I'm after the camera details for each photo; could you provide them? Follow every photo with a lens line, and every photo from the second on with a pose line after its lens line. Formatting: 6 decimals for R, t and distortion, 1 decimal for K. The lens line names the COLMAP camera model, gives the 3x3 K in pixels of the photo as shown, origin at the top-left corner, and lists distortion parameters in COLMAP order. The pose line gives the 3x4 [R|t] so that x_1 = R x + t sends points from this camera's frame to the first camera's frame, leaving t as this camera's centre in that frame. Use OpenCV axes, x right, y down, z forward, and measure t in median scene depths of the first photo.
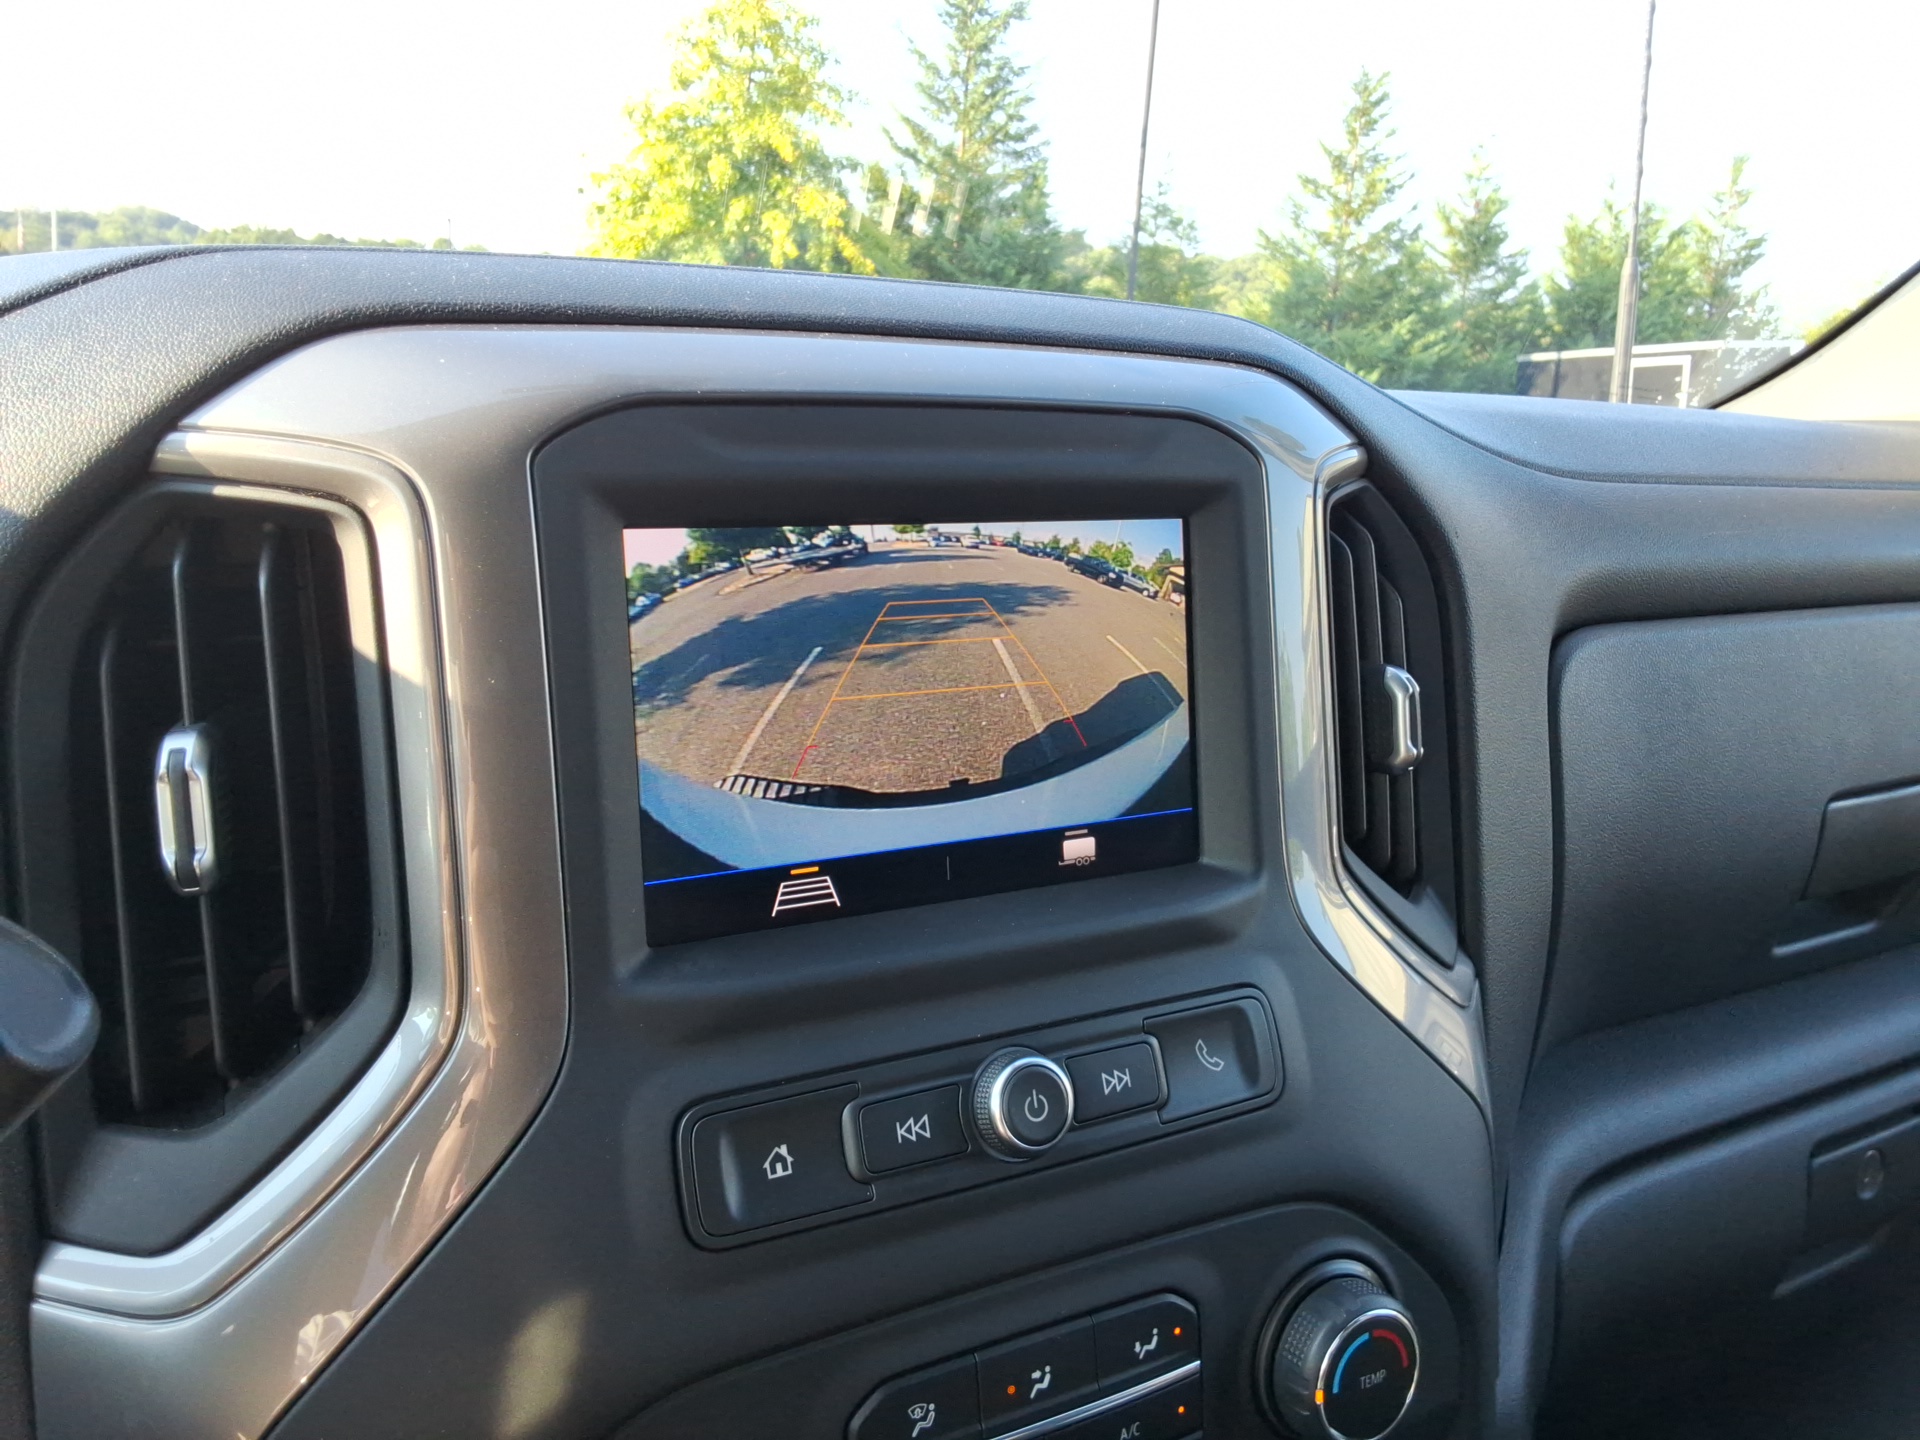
lens RADIAL K [[1537.1, 0, 960.7], [0, 1537.1, 694.6], [0, 0, 1]] dist [0.108784, -0.158083]
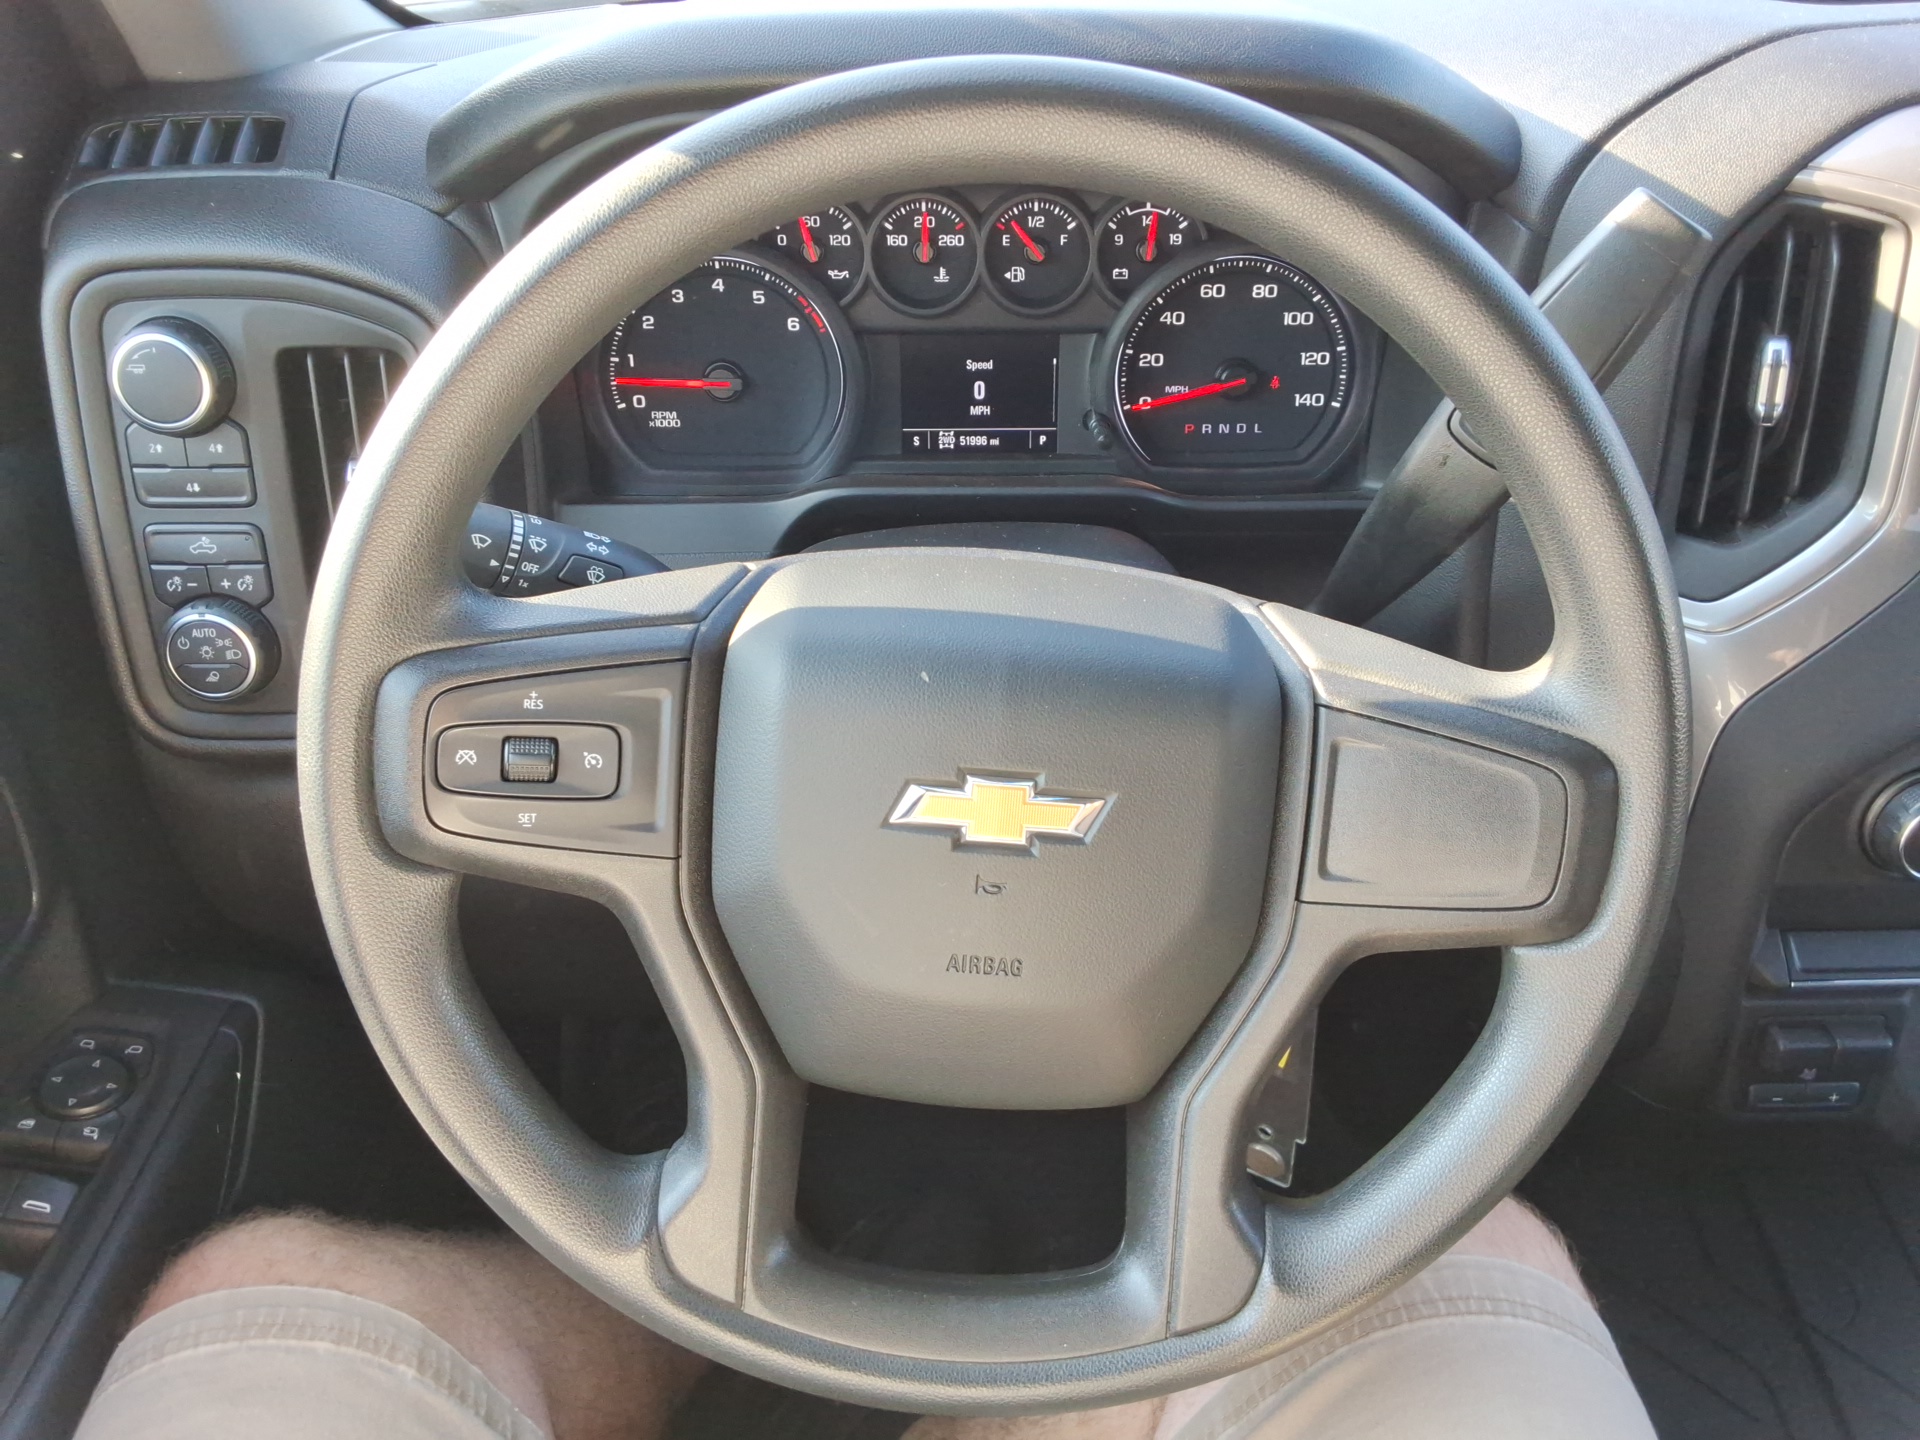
lens RADIAL K [[1537.1, 0, 973.8], [0, 1537.1, 693.6], [0, 0, 1]] dist [0.108784, -0.158083]
pose [[0.877345, 0.228269, -0.422089, -0.298855], [-0.064738, 0.927872, 0.367237, -0.139458], [0.475473, -0.294868, 0.828841, -0.756494]]
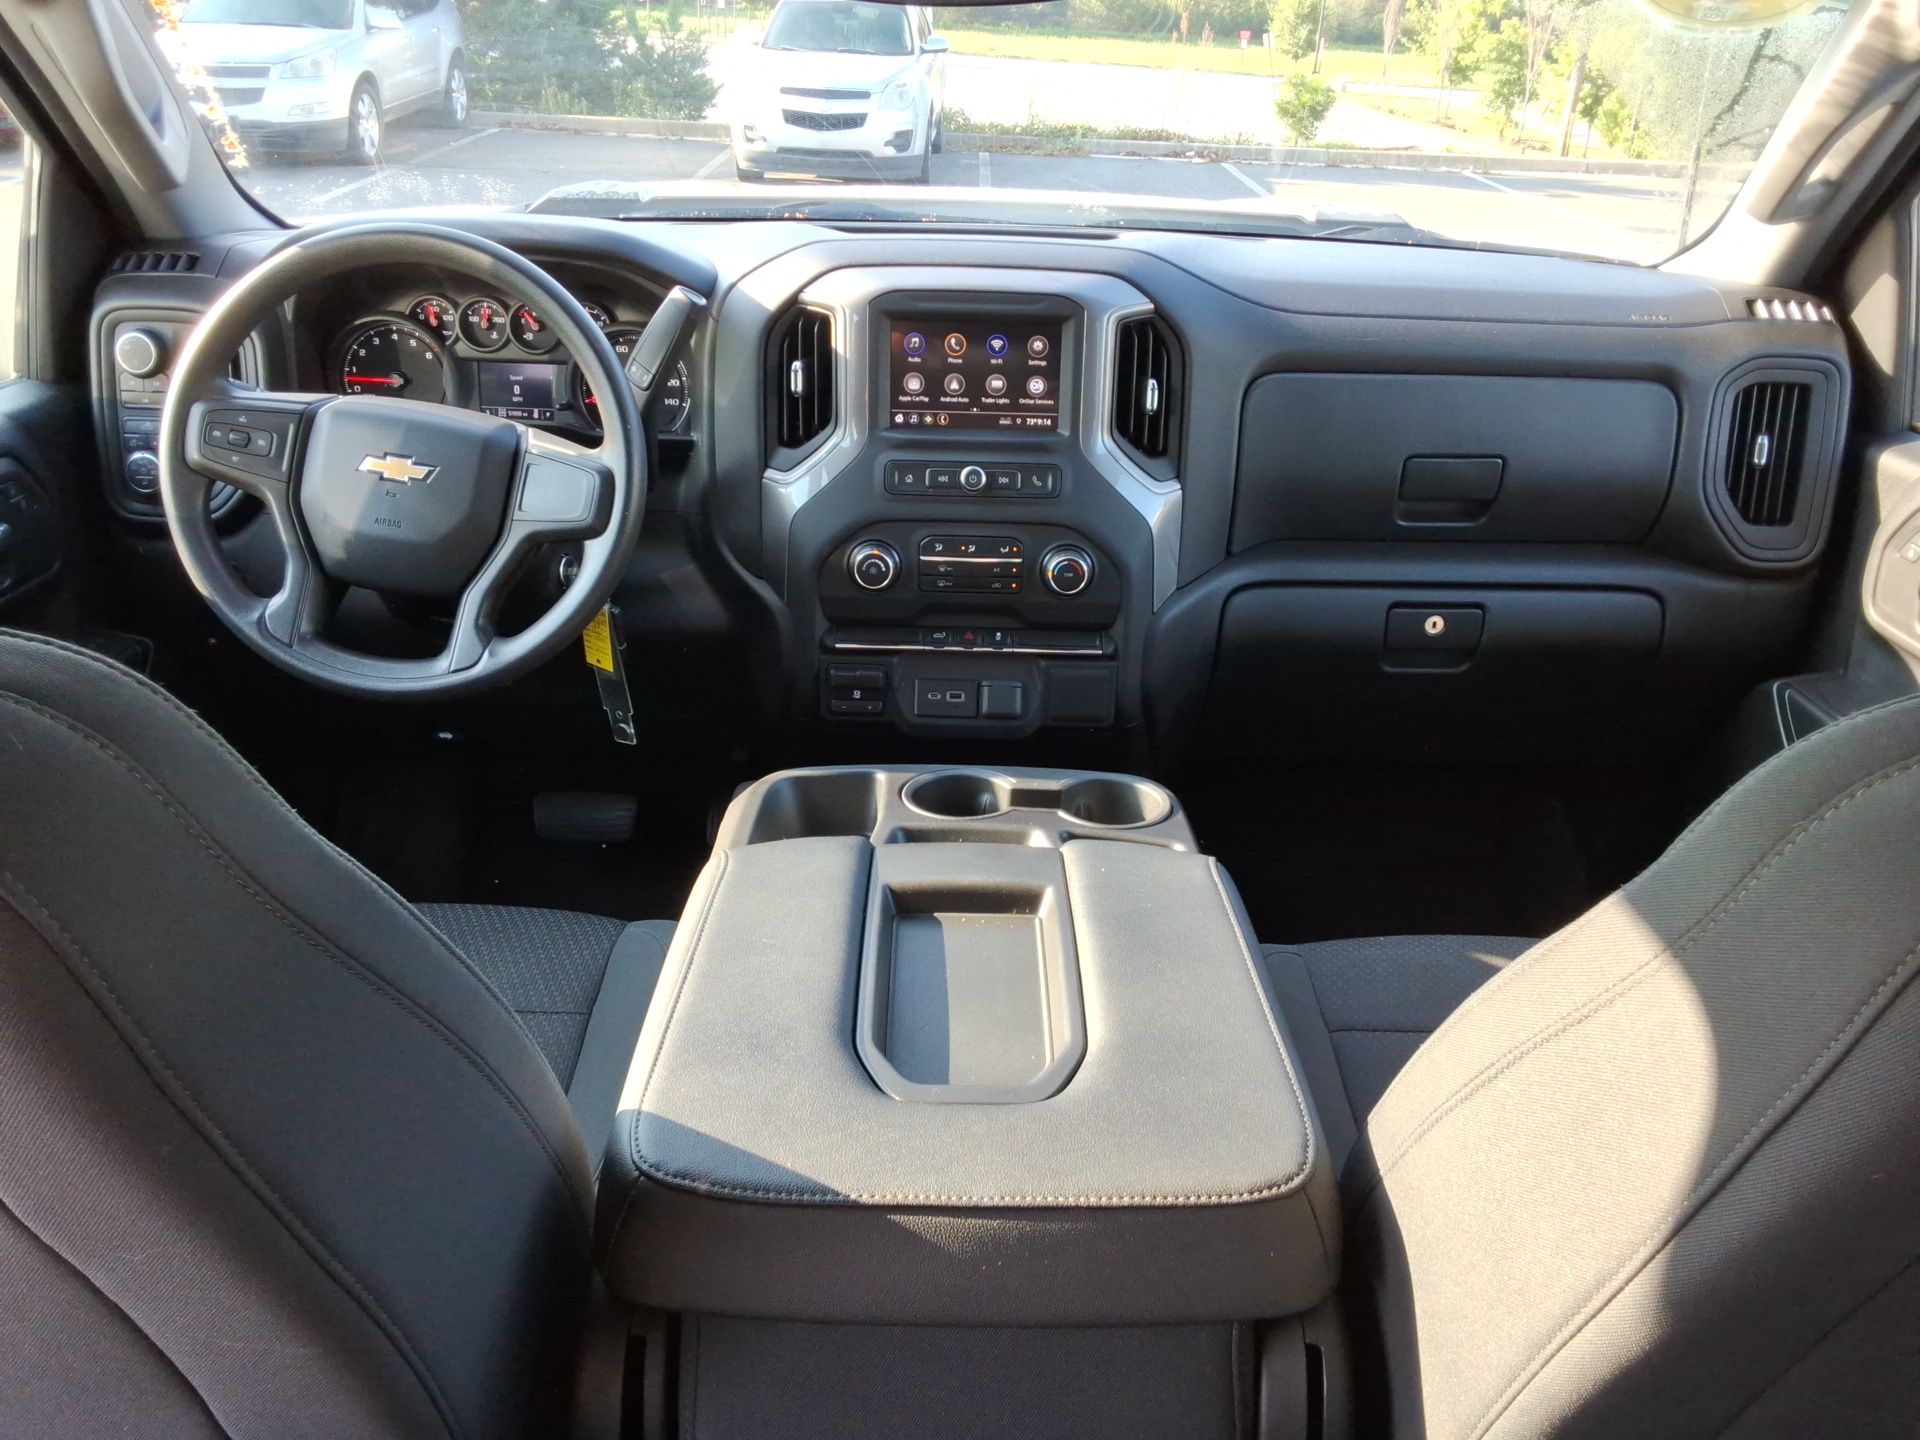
lens RADIAL K [[1537.1, 0, 970.9], [0, 1537.1, 707.0], [0, 0, 1]] dist [0.108784, -0.158083]
pose [[0.867840, 0.193242, -0.457723, 1.488796], [-0.095370, 0.968923, 0.228240, -0.052670], [0.487604, -0.154423, 0.859300, -1.891106]]
